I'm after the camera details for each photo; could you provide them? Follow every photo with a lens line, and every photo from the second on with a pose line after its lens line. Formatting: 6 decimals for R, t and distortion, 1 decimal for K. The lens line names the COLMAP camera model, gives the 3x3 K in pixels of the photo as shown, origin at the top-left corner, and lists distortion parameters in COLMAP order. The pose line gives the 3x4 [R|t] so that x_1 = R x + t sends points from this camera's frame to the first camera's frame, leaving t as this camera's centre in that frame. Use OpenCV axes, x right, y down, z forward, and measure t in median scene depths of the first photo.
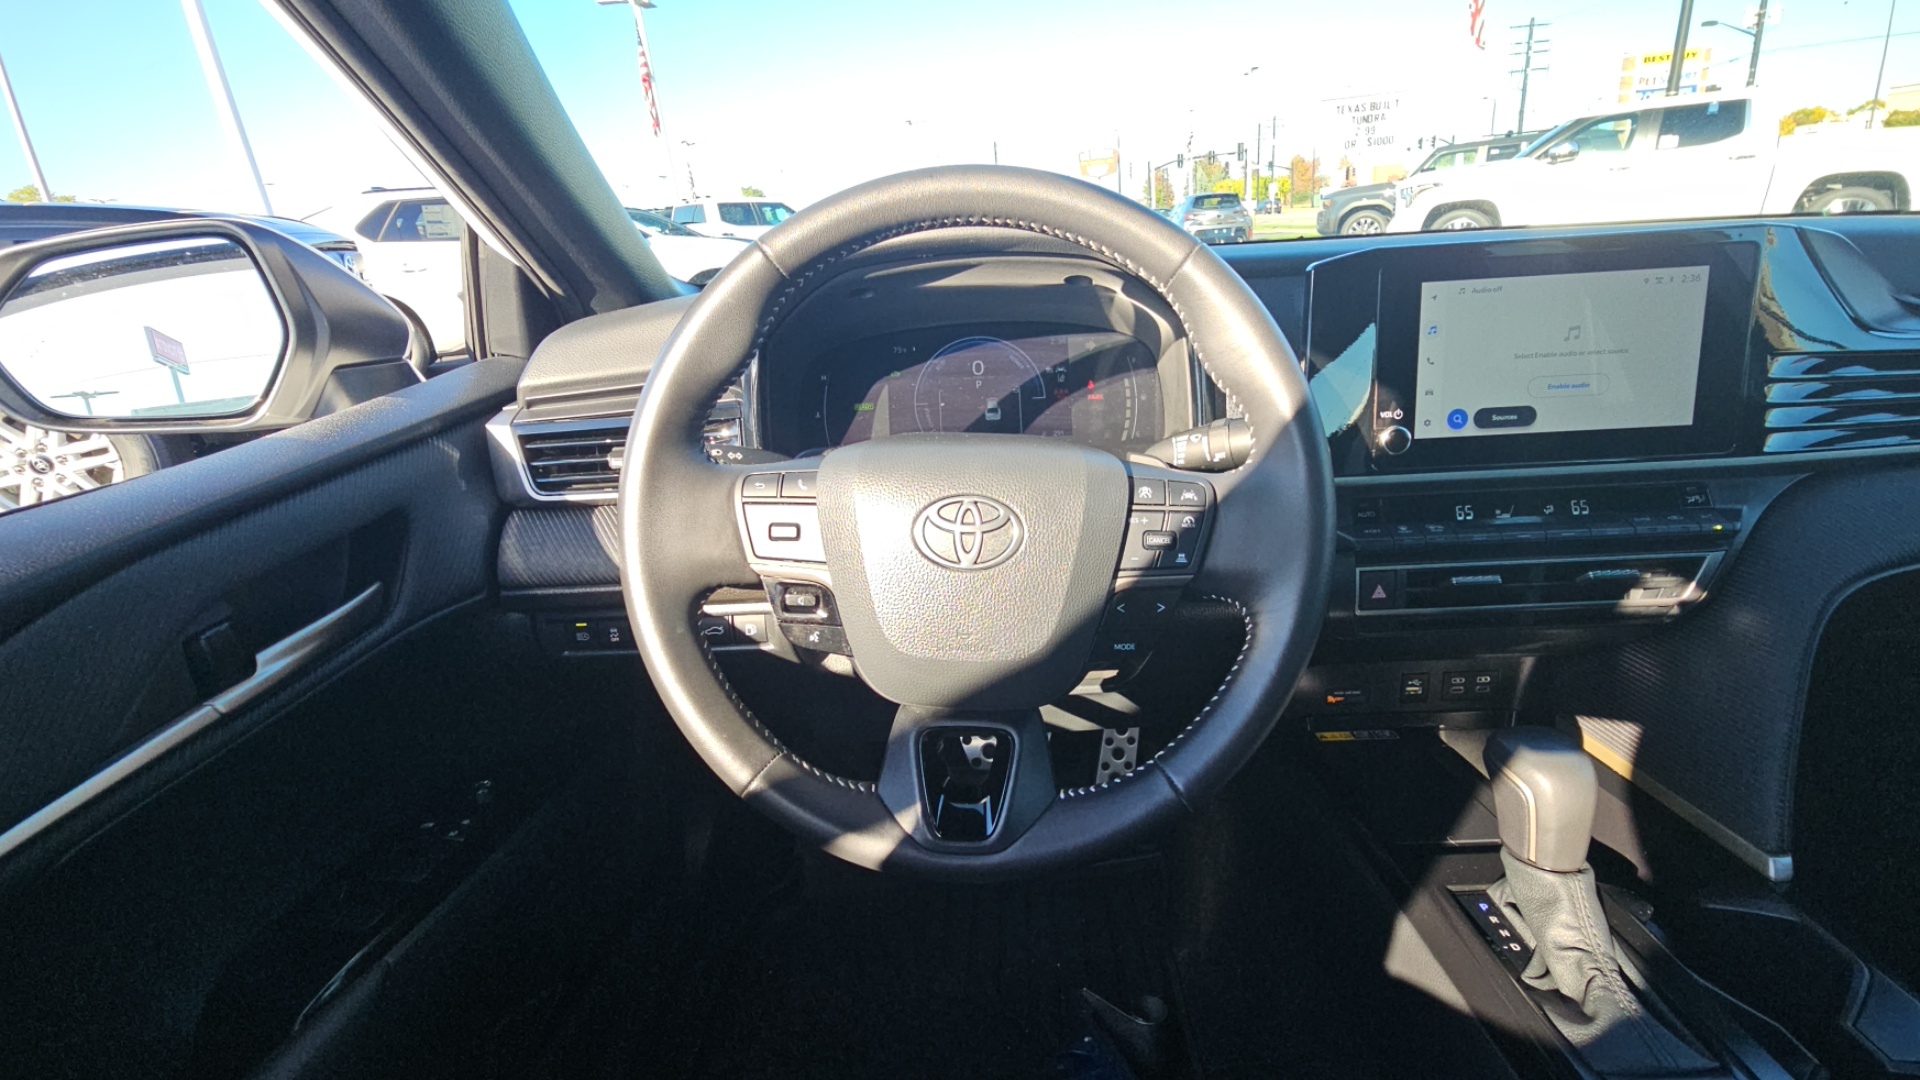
lens RADIAL K [[858.4, 0, 980.4], [0, 858.4, 546.5], [0, 0, 1]] dist [0.010641, -0.008629]
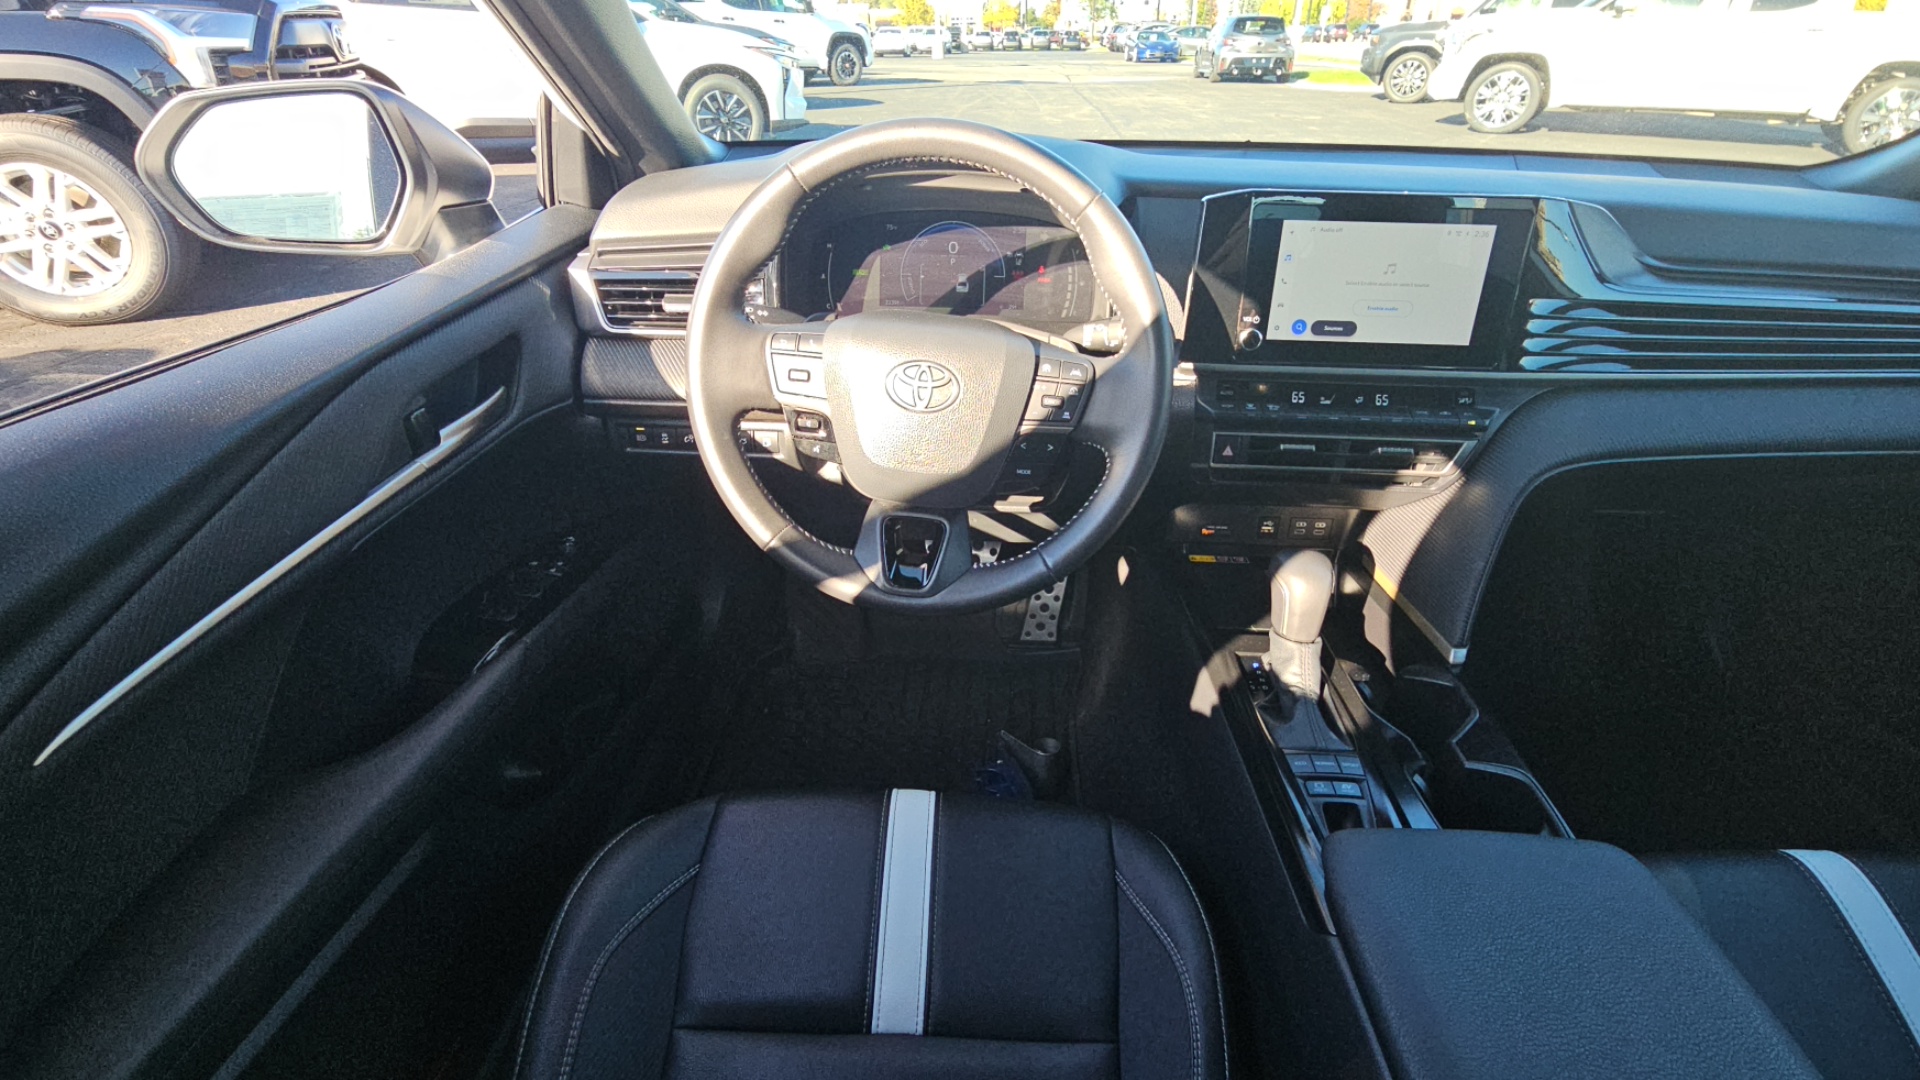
lens RADIAL K [[858.4, 0, 982.0], [0, 858.4, 545.0], [0, 0, 1]] dist [0.010641, -0.008629]
pose [[0.996901, 0.076127, 0.019832, 0.053638], [-0.078478, 0.979882, 0.183502, -0.019382], [-0.005464, -0.184490, 0.982819, -0.353318]]
